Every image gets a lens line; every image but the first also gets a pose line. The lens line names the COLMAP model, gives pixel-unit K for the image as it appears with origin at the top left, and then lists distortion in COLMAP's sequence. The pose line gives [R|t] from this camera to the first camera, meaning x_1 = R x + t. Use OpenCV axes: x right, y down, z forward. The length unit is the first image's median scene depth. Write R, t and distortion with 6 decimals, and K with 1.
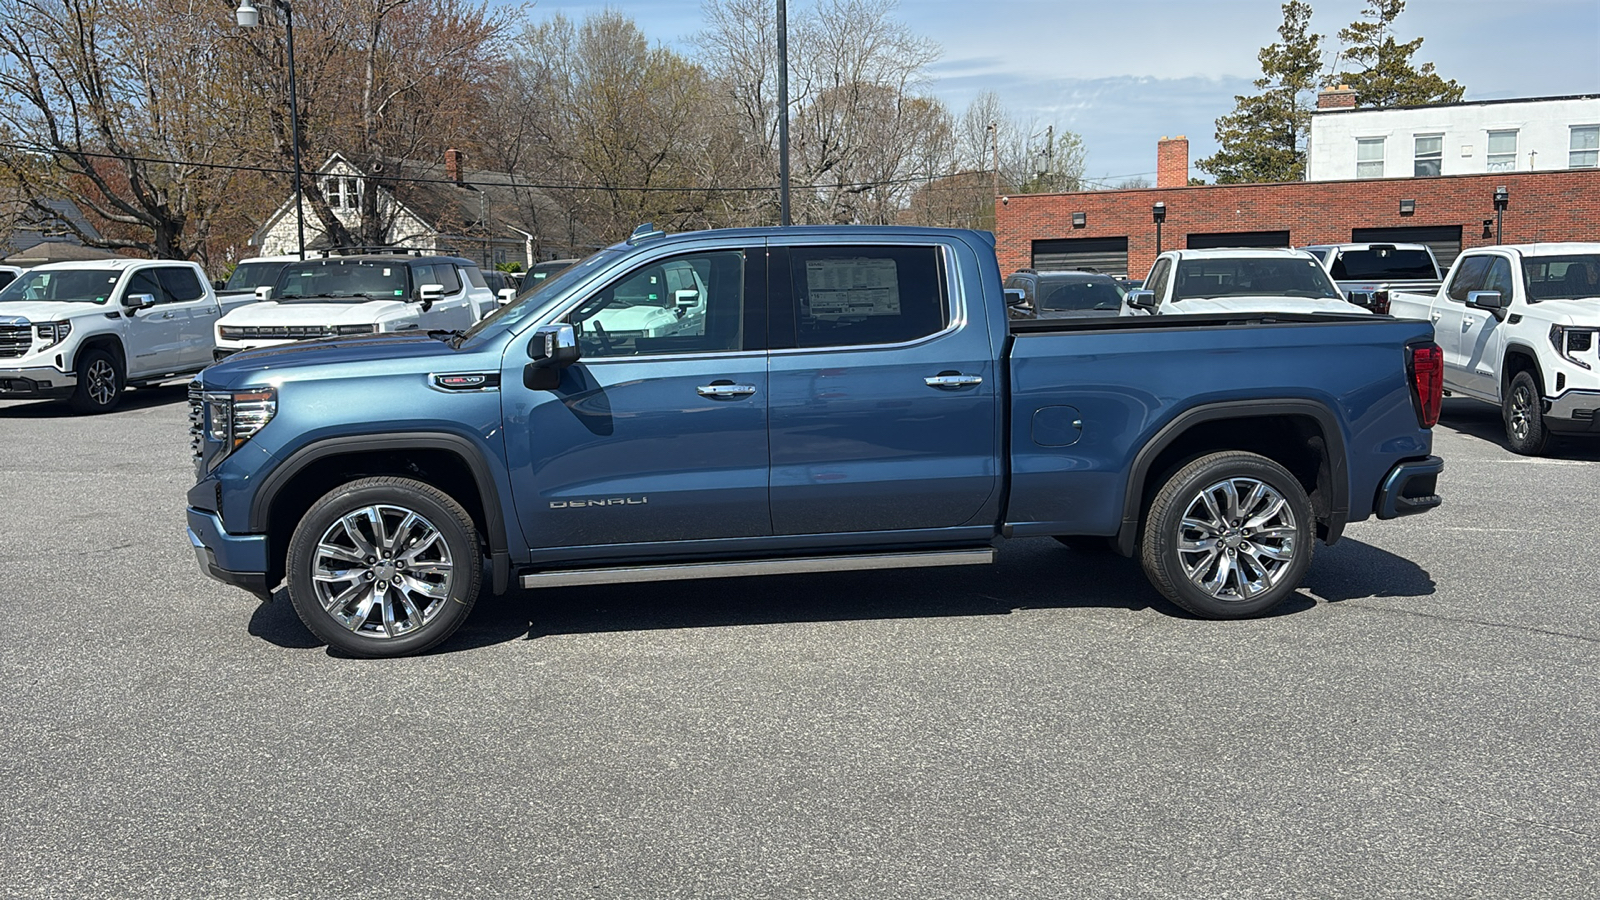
lens RADIAL K [[1475.7, 0, 789.4], [0, 1475.7, 493.1], [0, 0, 1]] dist [0.051650, -0.063808]
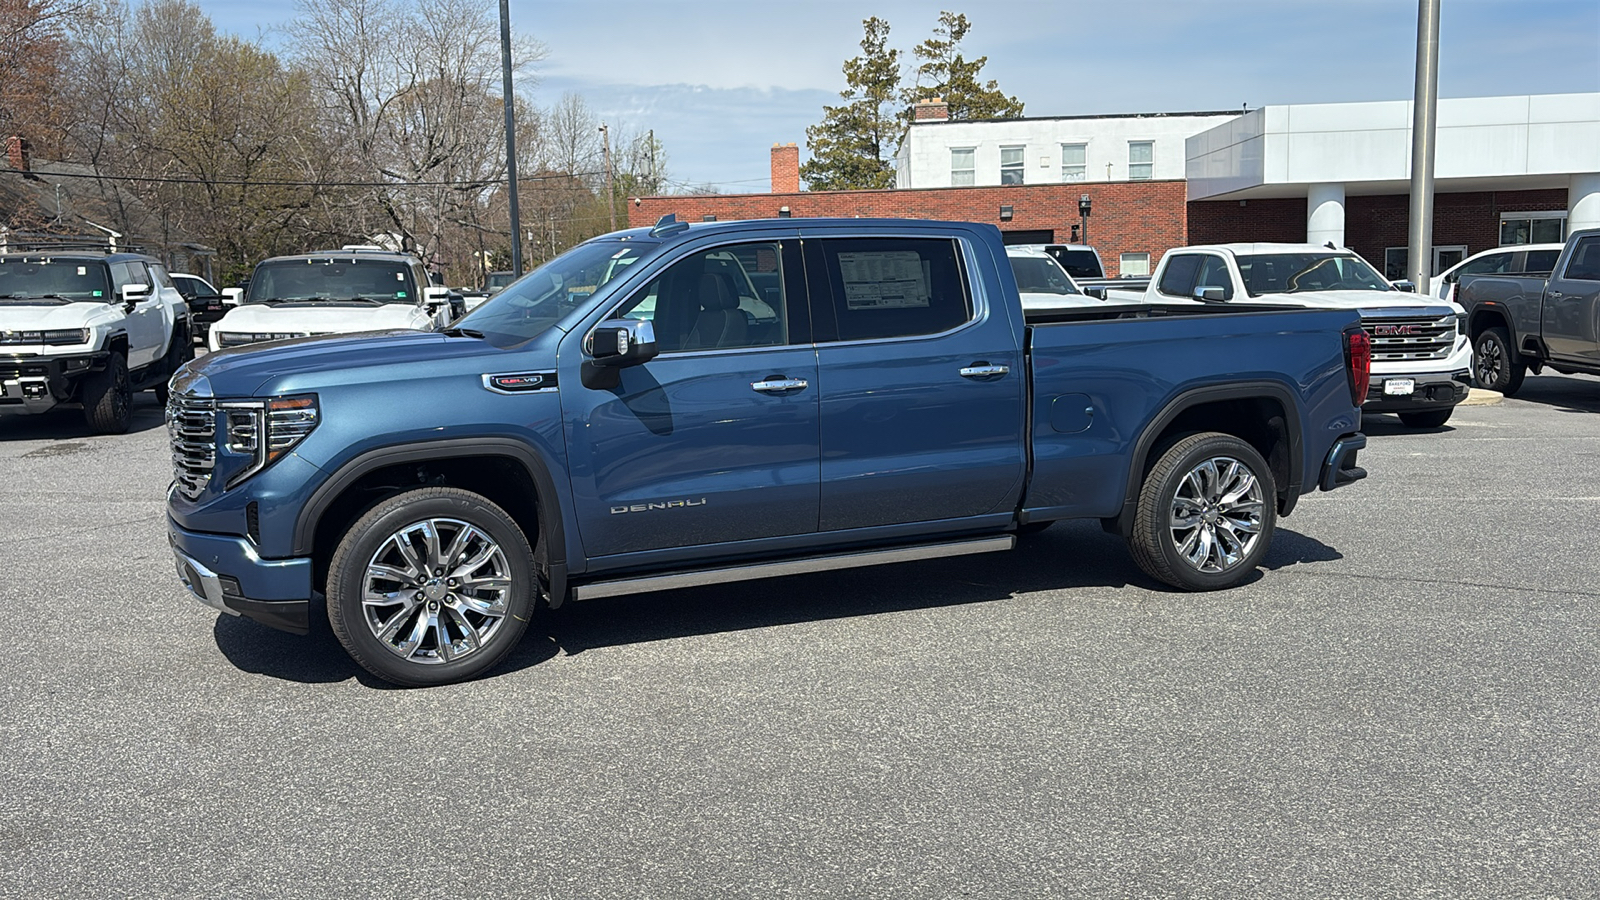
lens RADIAL K [[1459.9, 0, 805.4], [0, 1459.9, 510.6], [0, 0, 1]] dist [0.074151, -0.092700]
pose [[0.964957, -0.044997, 0.258520, -0.262536], [0.041866, 0.998968, 0.017606, -0.002988], [-0.259046, -0.006166, 0.965845, 0.057050]]
